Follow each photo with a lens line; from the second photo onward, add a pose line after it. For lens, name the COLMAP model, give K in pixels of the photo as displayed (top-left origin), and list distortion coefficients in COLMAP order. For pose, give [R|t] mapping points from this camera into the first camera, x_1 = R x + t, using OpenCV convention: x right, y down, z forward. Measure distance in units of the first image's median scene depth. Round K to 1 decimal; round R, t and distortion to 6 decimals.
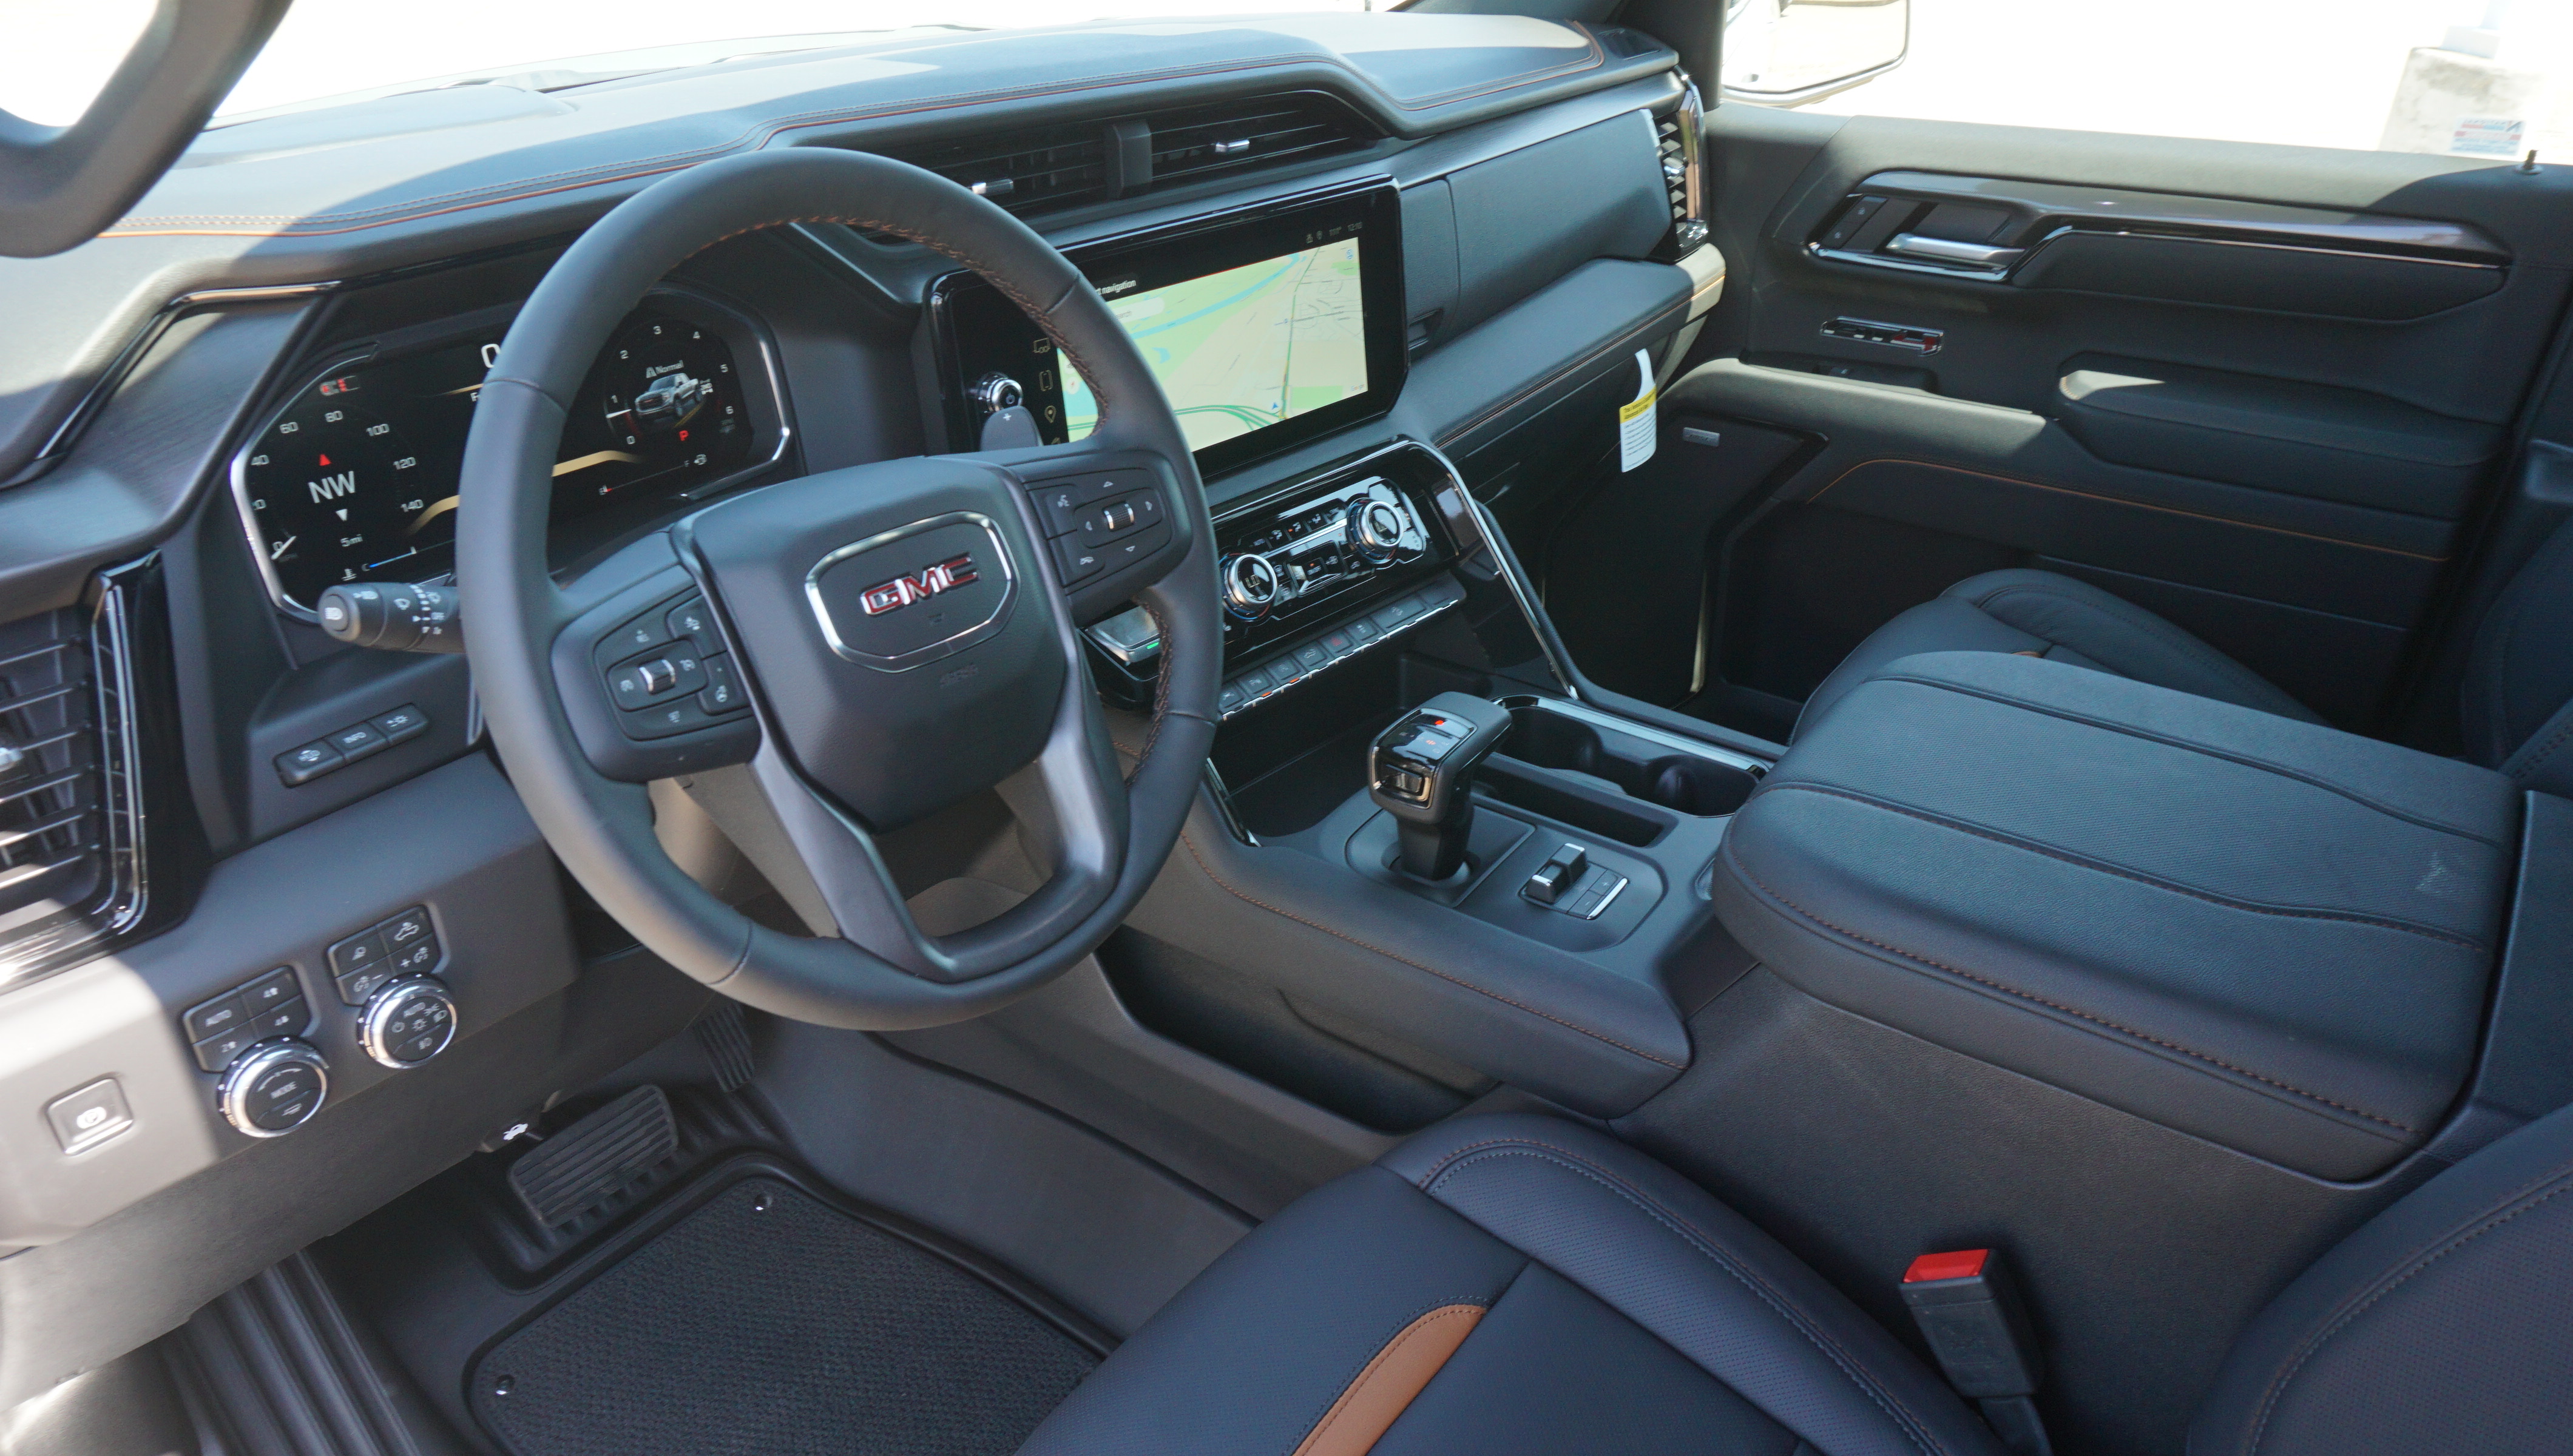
lens RADIAL K [[1720.2, 0, 1286.5], [0, 1720.2, 728.0], [0, 0, 1]] dist [-0.053609, 0.045883]
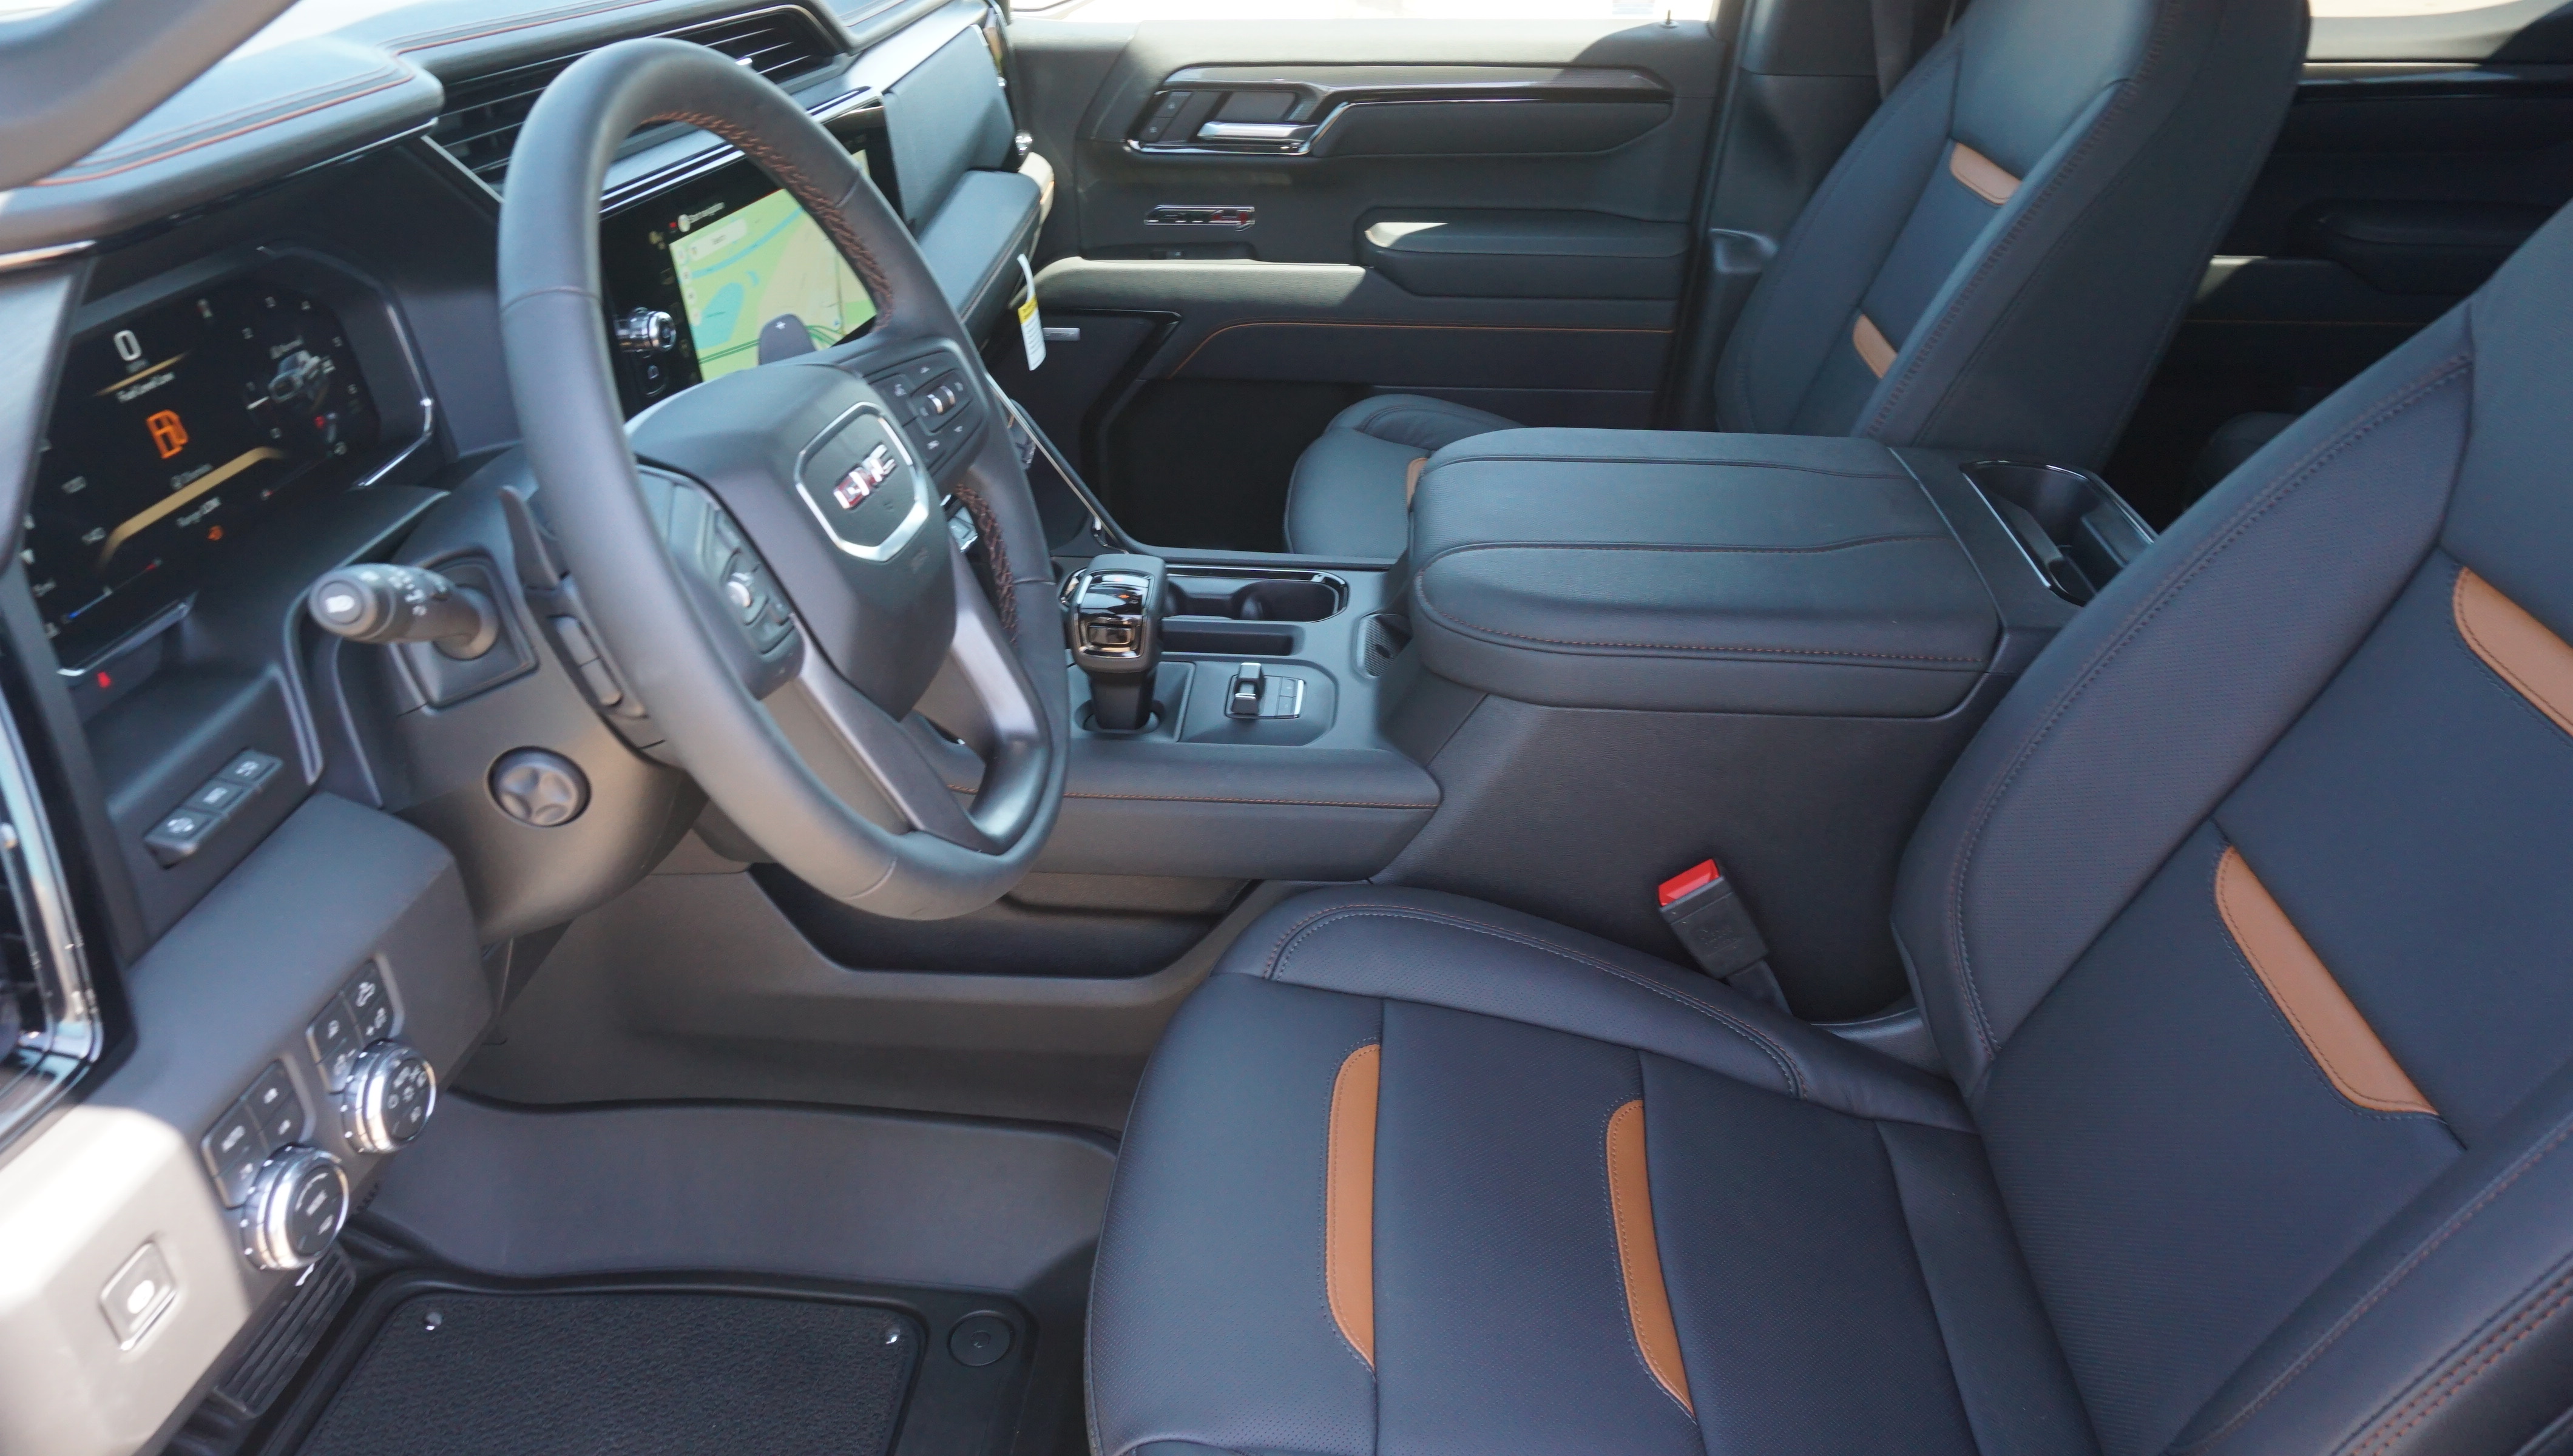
lens RADIAL K [[1720.2, 0, 1286.5], [0, 1720.2, 728.0], [0, 0, 1]] dist [-0.053609, 0.045883]
pose [[0.840861, -0.249165, 0.480489, -0.359512], [0.239912, 0.967344, 0.081782, 0.022829], [-0.485176, 0.046508, 0.873179, 0.019462]]
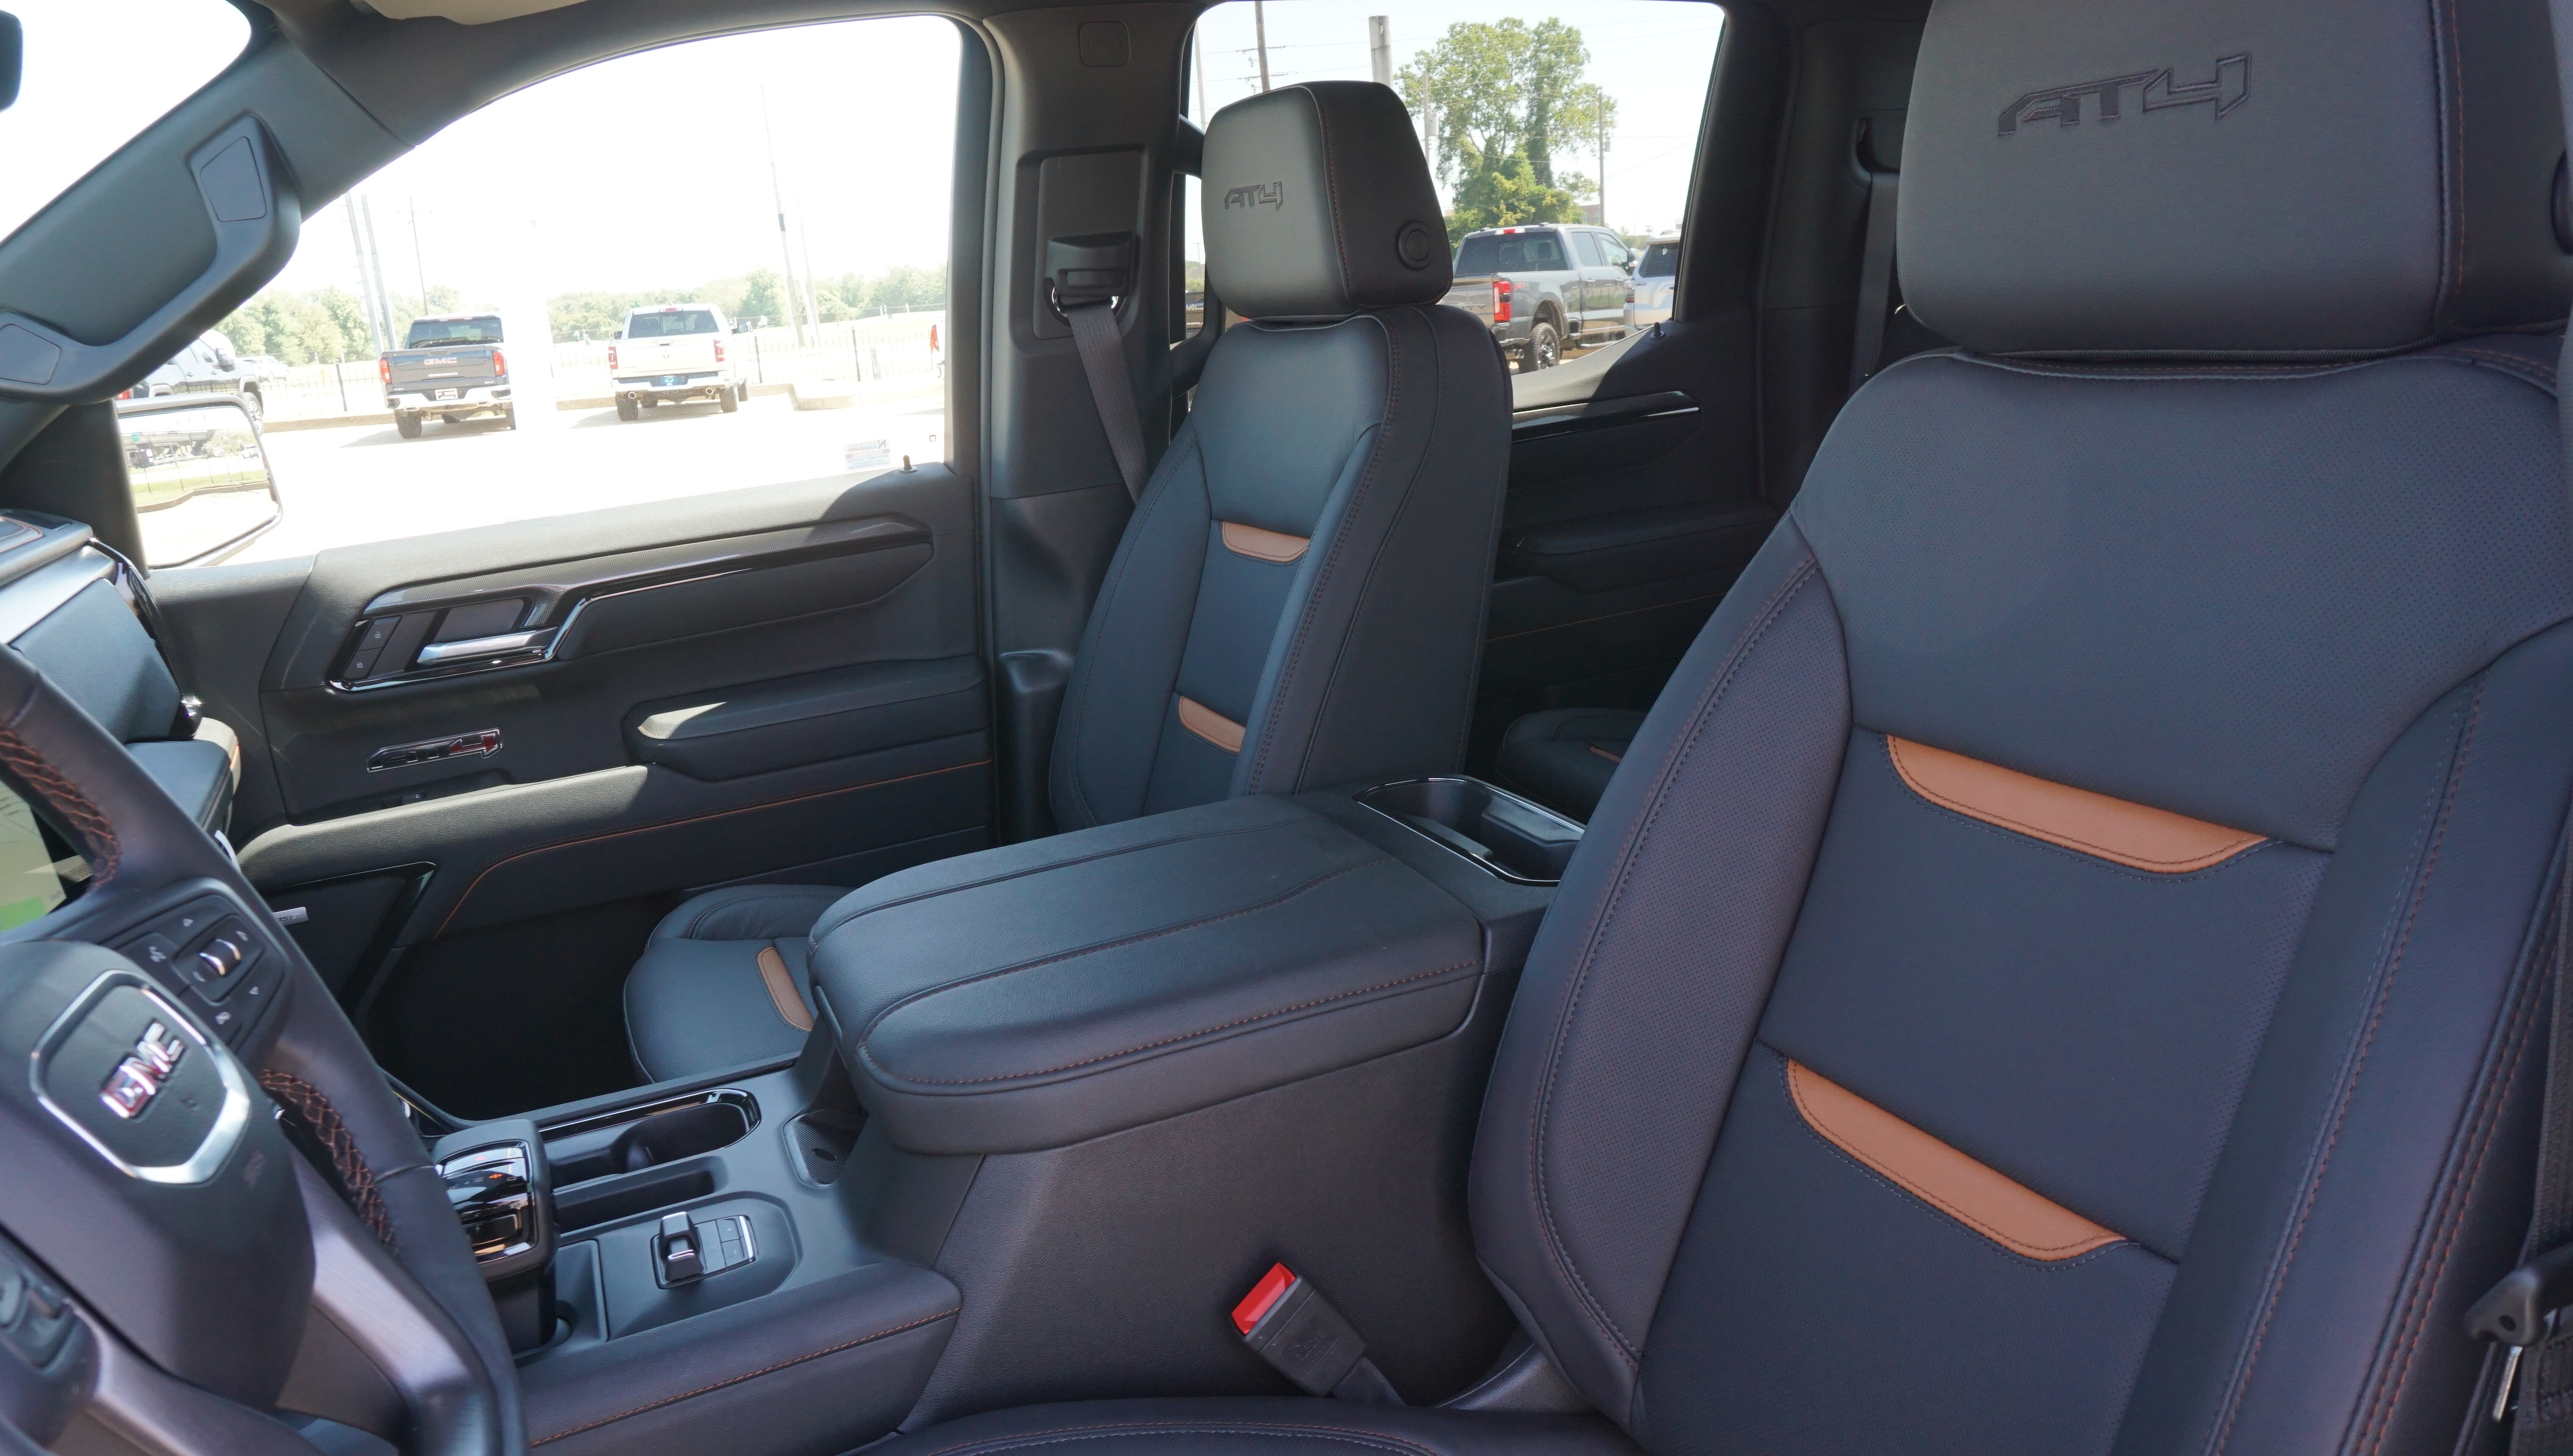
lens RADIAL K [[1720.2, 0, 1286.5], [0, 1720.2, 728.0], [0, 0, 1]] dist [-0.053609, 0.045883]
pose [[0.487733, -0.245895, 0.837647, -0.356741], [0.480555, 0.876677, -0.022458, 0.018967], [-0.728823, 0.413489, 0.545750, 0.183318]]
